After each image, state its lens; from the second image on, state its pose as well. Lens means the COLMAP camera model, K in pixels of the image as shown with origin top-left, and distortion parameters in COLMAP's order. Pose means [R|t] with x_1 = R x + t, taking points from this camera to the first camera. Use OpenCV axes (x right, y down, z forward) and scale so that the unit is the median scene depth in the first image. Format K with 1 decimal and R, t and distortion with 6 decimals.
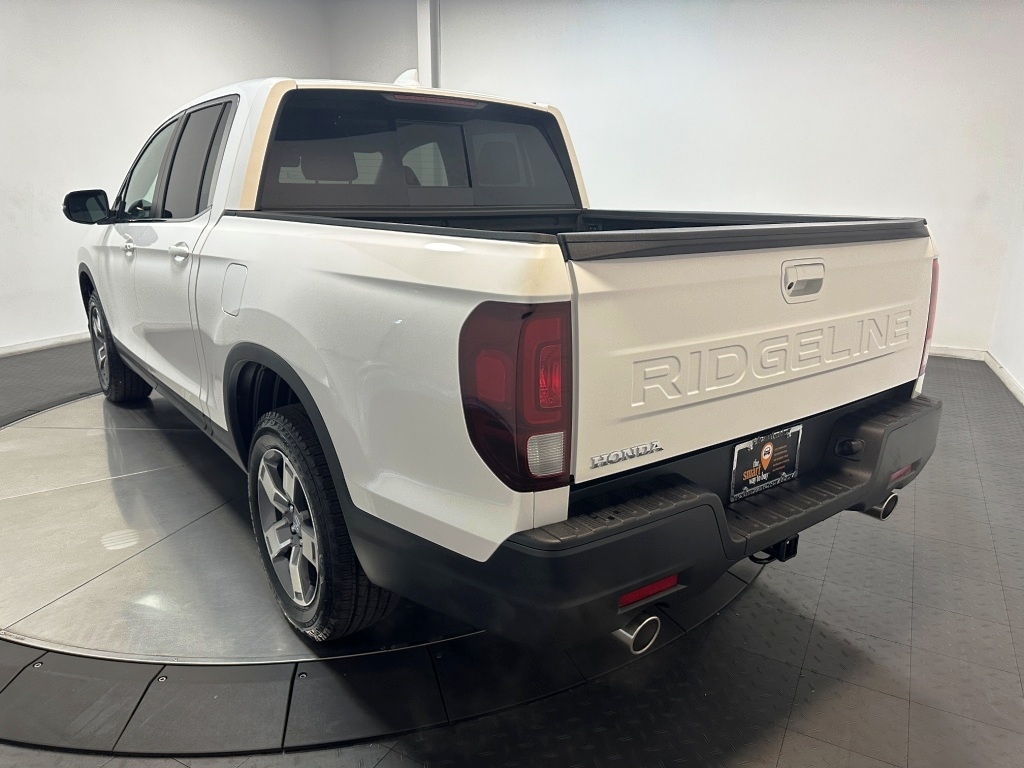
lens RADIAL K [[680.4, 0, 512.0], [0, 680.4, 384.0], [0, 0, 1]] dist [0.080095, -0.089061]
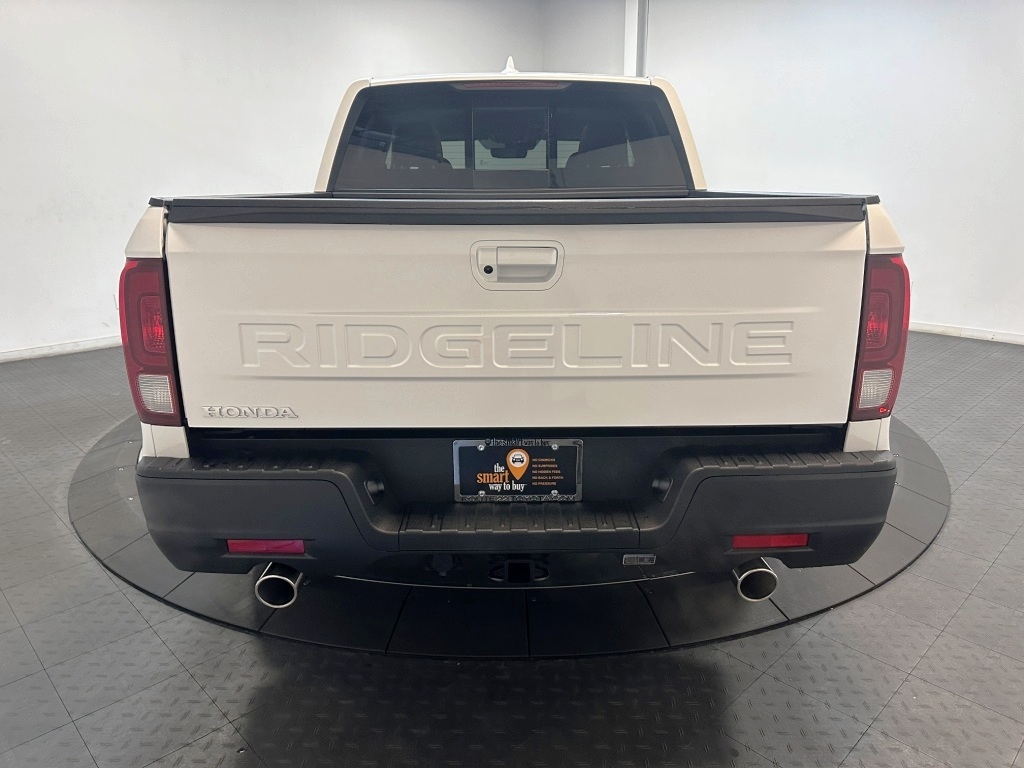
lens RADIAL K [[680.4, 0, 512.0], [0, 680.4, 384.0], [0, 0, 1]] dist [0.080095, -0.089061]
pose [[0.817220, 0.149877, -0.556496, 0.841452], [-0.144161, 0.988058, 0.054406, -0.044059], [0.558005, 0.035763, 0.829067, 0.265521]]
